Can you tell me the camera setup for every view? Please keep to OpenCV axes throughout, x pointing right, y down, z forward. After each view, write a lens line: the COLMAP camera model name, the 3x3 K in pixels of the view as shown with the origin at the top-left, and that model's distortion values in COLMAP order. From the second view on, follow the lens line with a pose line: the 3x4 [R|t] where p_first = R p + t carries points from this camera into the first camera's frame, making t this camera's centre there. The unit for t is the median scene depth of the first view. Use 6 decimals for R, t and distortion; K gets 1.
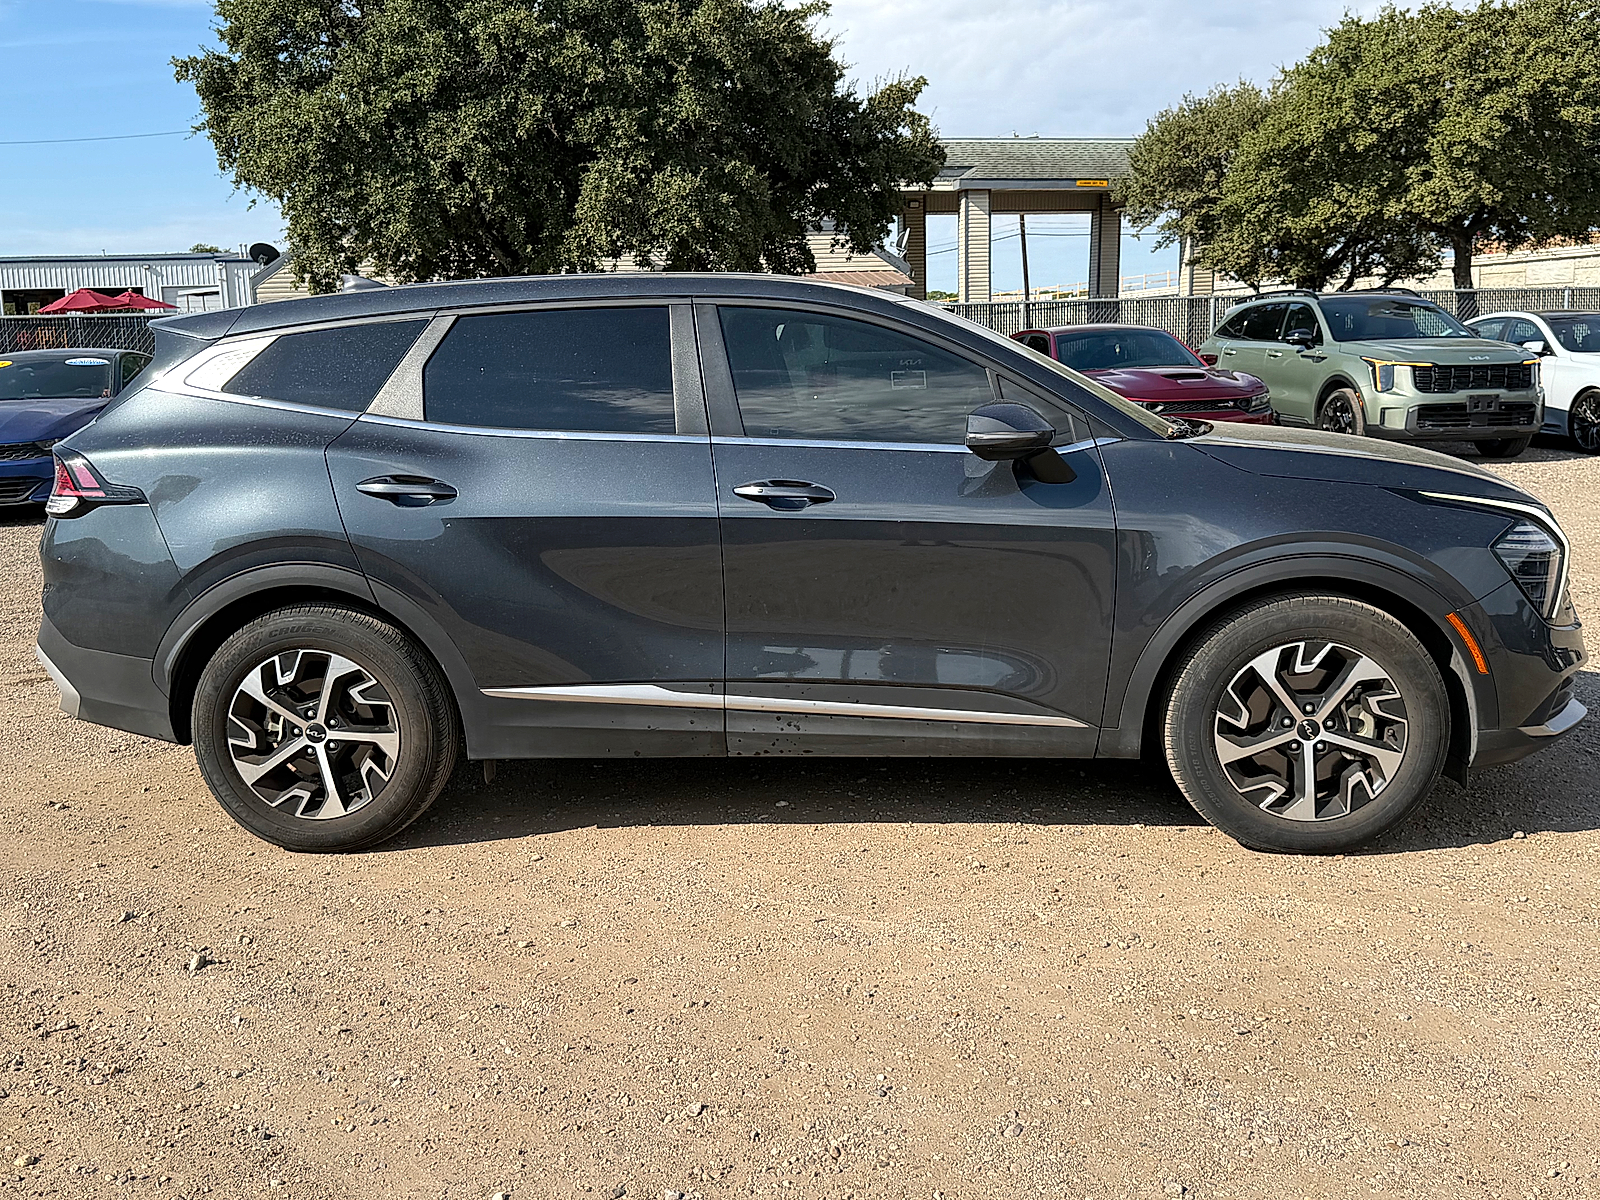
lens RADIAL K [[1564.5, 0, 800.0], [0, 1564.5, 600.0], [0, 0, 1]] dist [0.072587, -0.007486]
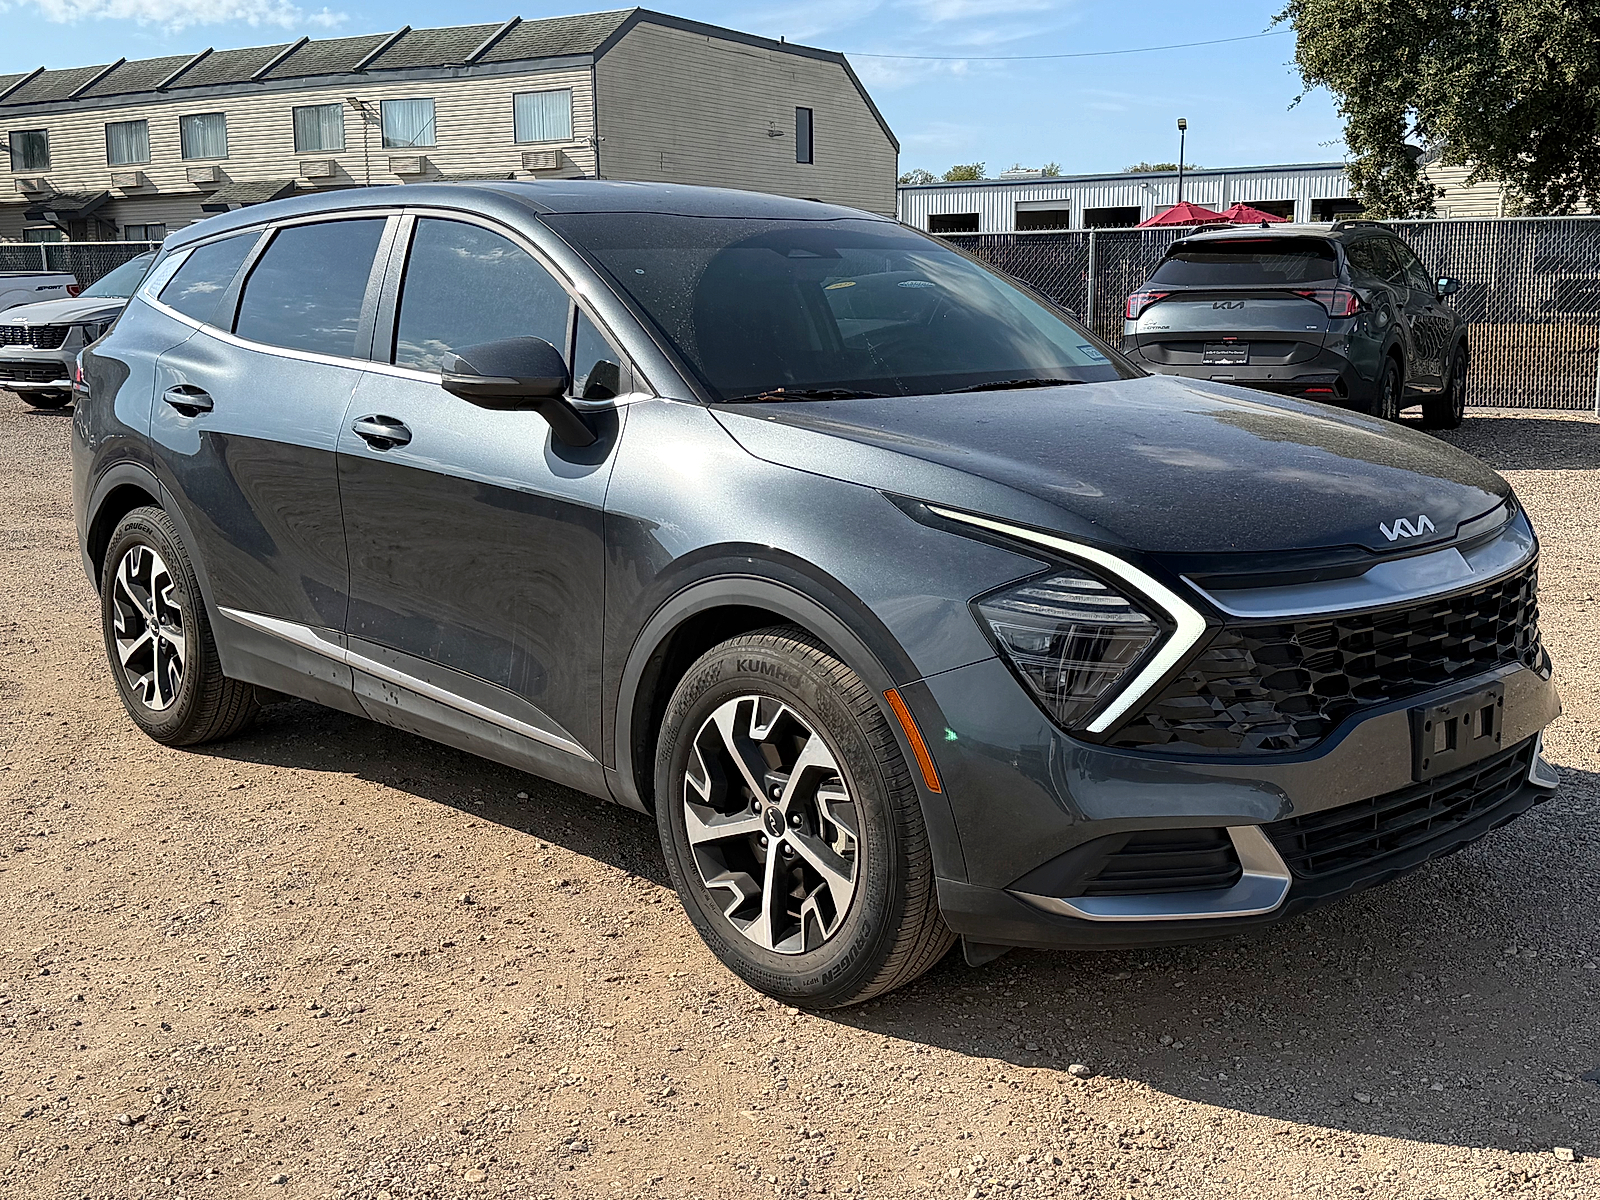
lens RADIAL K [[1821.4, 0, 800.0], [0, 1821.4, 600.0], [0, 0, 1]] dist [0.143850, -0.348270]
pose [[0.737377, 0.138957, -0.661034, 0.842349], [-0.126022, 0.989730, 0.067477, -0.072363], [0.663622, 0.033549, 0.747316, 0.378614]]
